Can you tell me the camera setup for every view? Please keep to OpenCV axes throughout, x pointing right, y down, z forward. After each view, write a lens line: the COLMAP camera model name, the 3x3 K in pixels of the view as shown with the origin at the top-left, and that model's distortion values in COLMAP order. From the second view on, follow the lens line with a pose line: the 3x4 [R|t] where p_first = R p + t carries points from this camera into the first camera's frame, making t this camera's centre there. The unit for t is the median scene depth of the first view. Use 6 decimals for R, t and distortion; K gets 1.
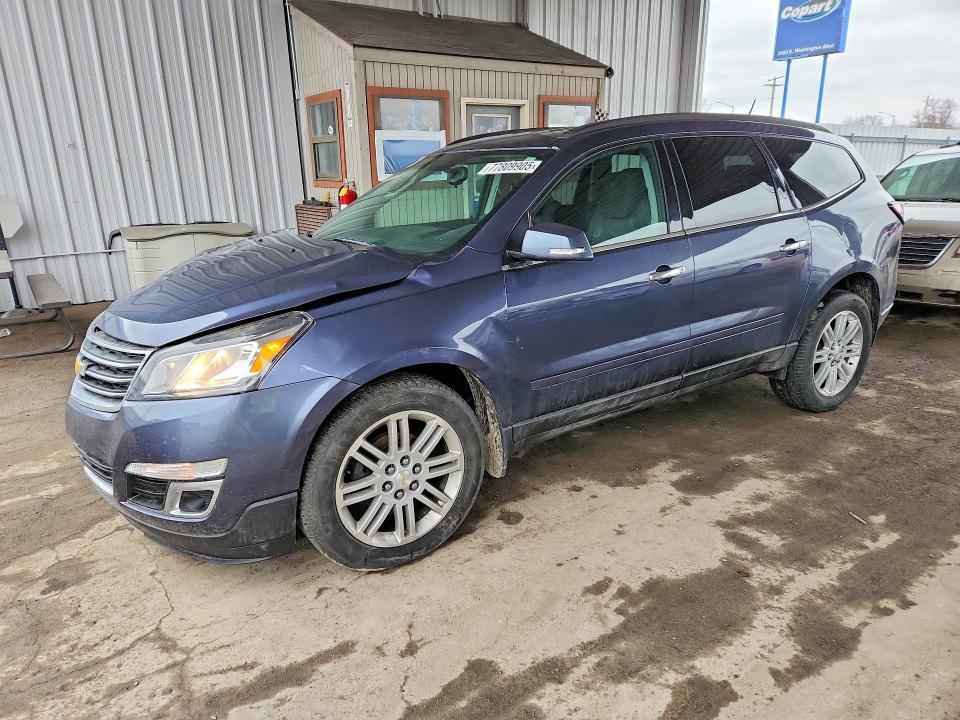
lens RADIAL K [[672.6, 0, 484.7], [0, 672.6, 361.4], [0, 0, 1]] dist [0.094317, -0.089996]
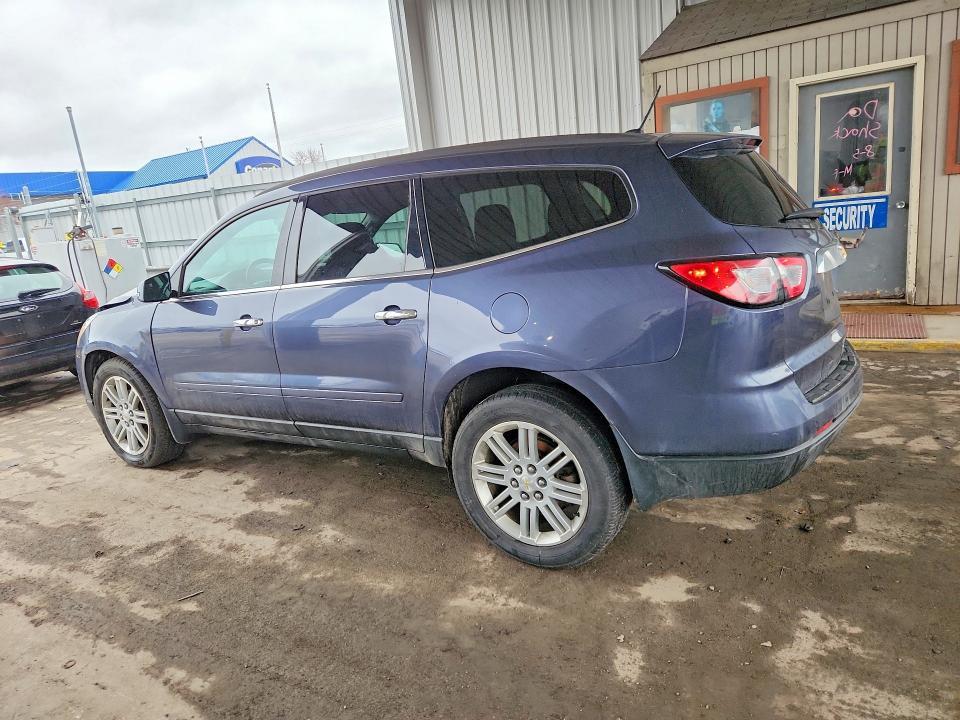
lens RADIAL K [[672.6, 0, 484.7], [0, 672.6, 361.4], [0, 0, 1]] dist [0.094317, -0.089996]
pose [[0.371979, 0.198729, -0.906719, 1.380771], [-0.159287, 0.975990, 0.148564, -0.289459], [0.914472, 0.089166, 0.394702, 0.864981]]
